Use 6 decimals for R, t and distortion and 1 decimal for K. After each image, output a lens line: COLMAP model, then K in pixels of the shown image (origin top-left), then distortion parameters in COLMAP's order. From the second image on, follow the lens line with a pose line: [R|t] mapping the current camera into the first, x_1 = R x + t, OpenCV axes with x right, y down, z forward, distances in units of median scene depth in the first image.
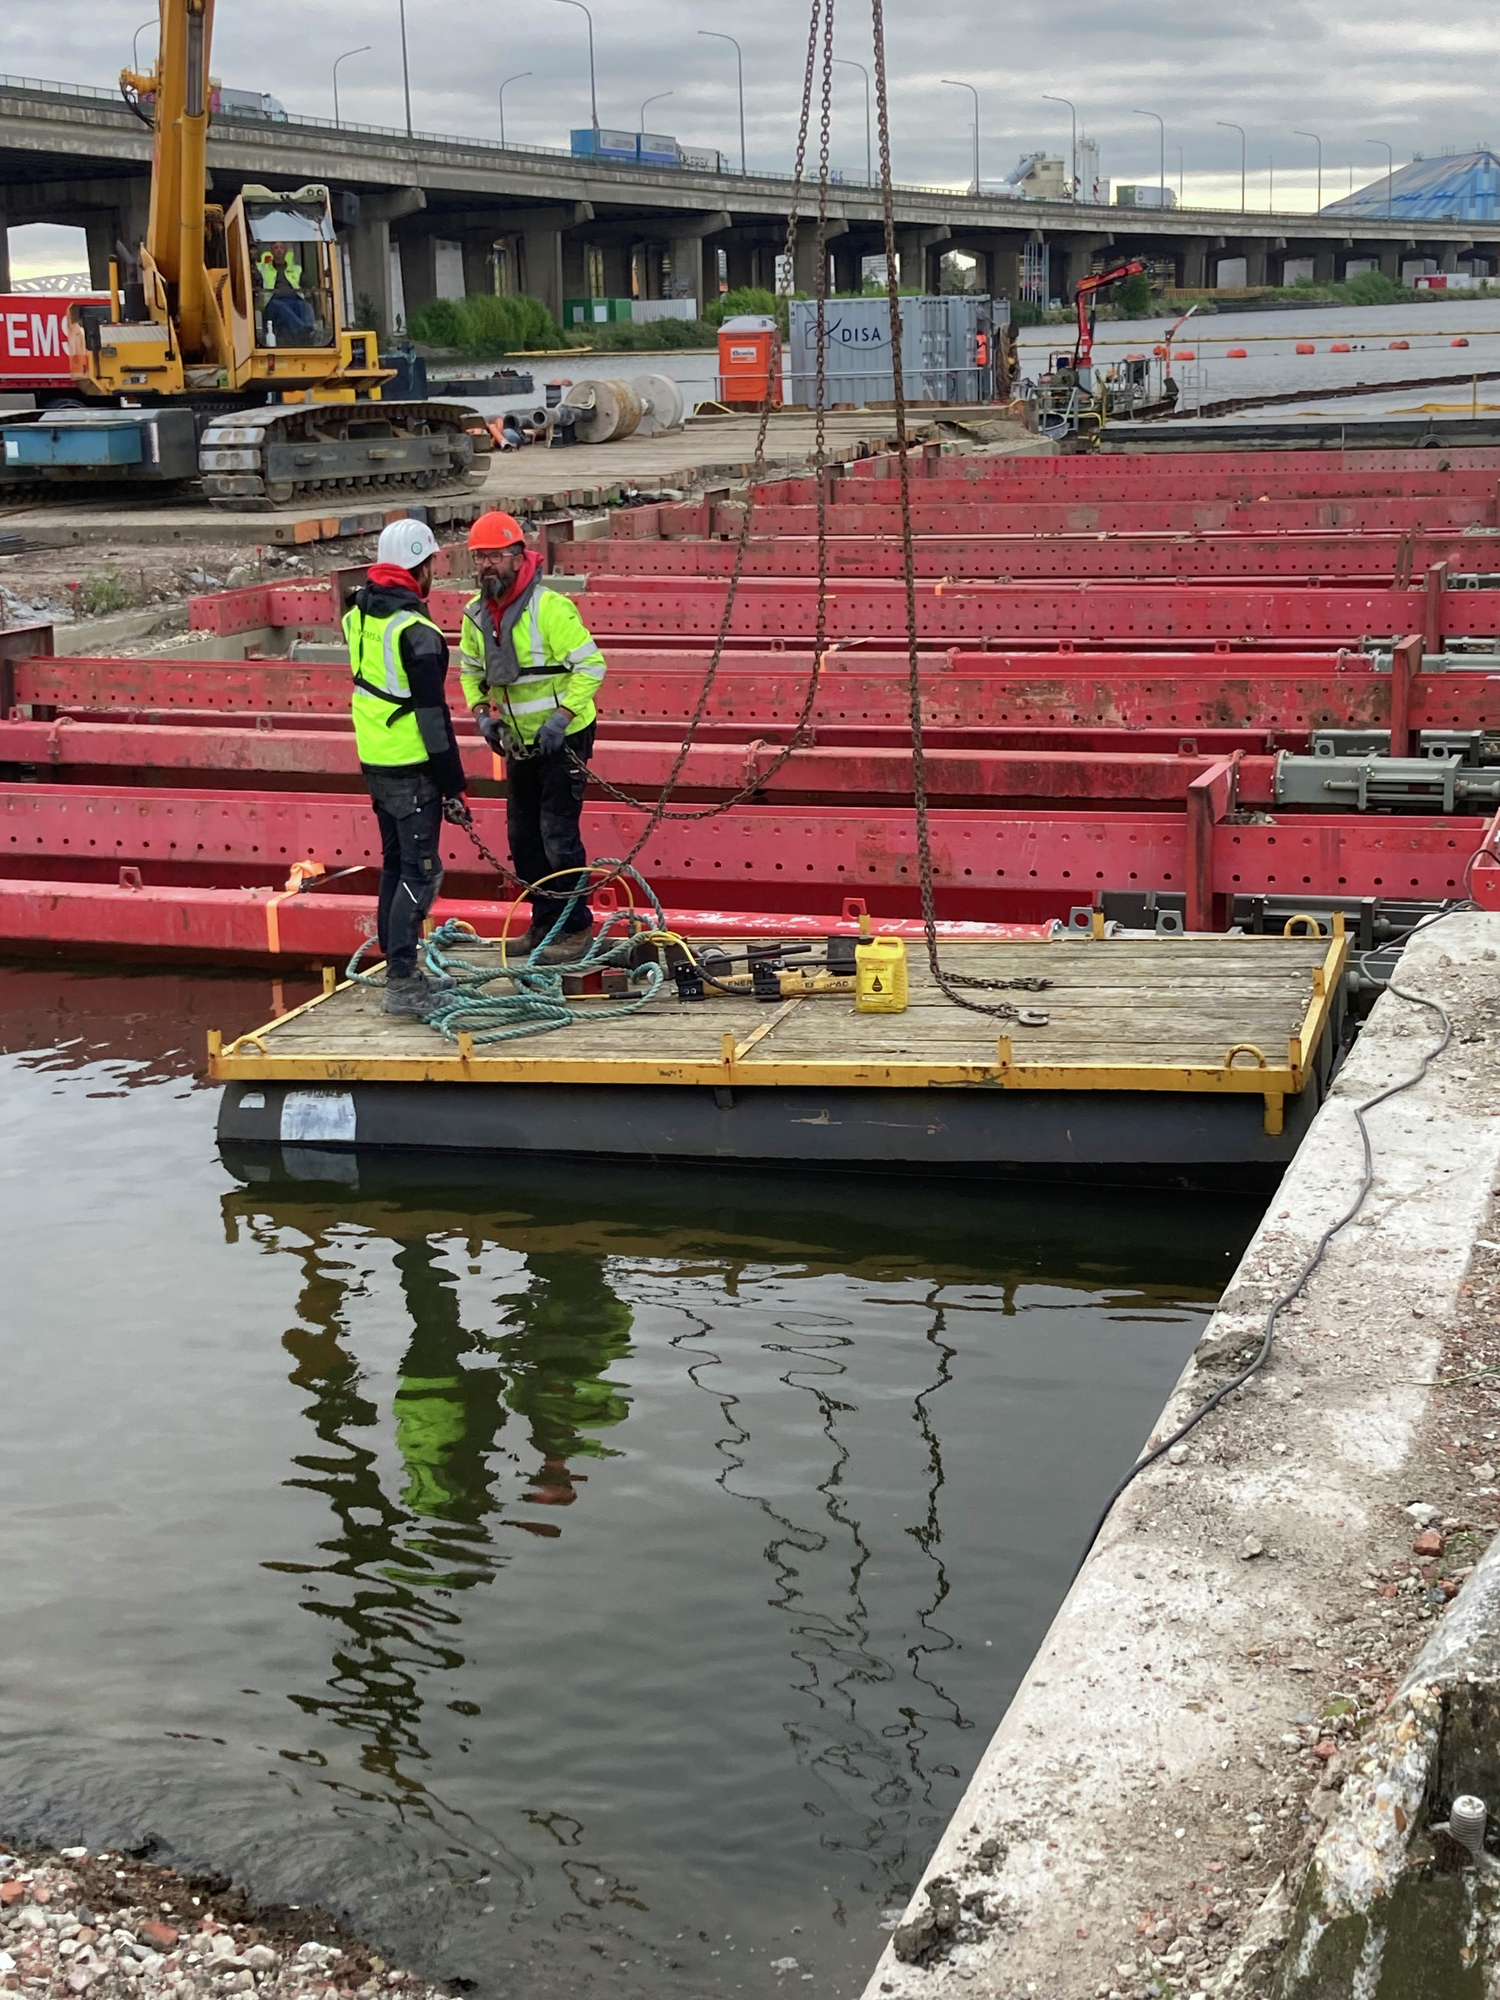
lens RADIAL K [[2815.4, 0, 750.4], [0, 2815.4, 1000.4], [0, 0, 1]] dist [-0.016520, 0.000000]
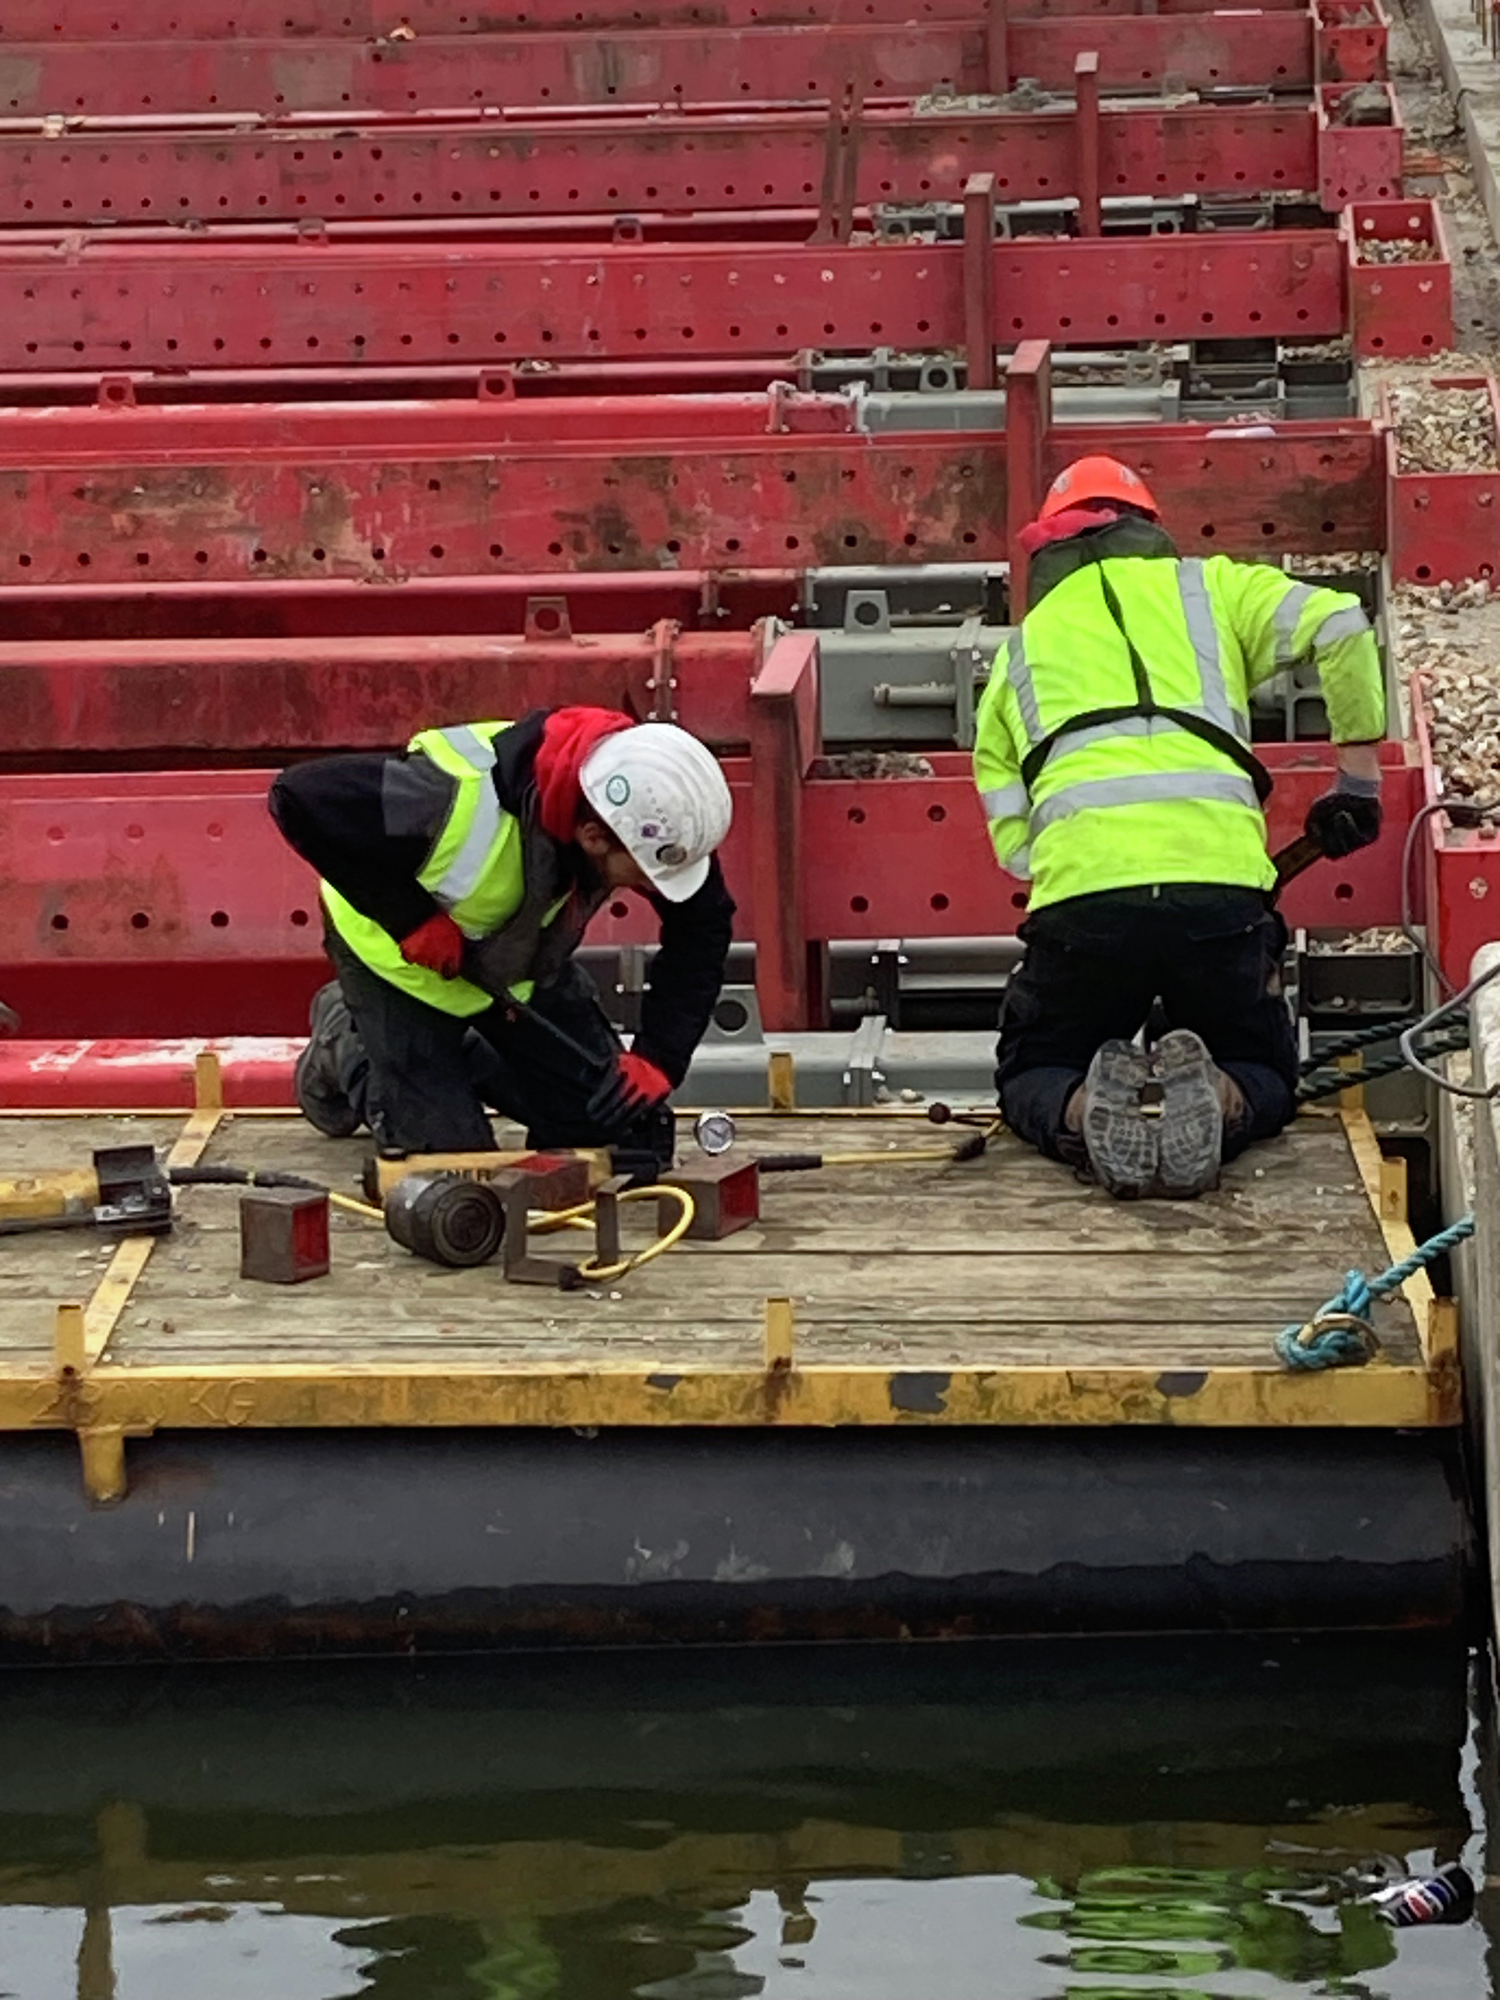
lens RADIAL K [[7208.7, 0, 750.3], [0, 7208.7, 999.4], [0, 0, 1]] dist [0.255736, 0.000000]
pose [[0.956583, -0.045854, 0.287829, -0.122369], [0.059206, 0.997528, -0.037852, 0.008776], [-0.285382, 0.053250, 0.956933, -0.032236]]
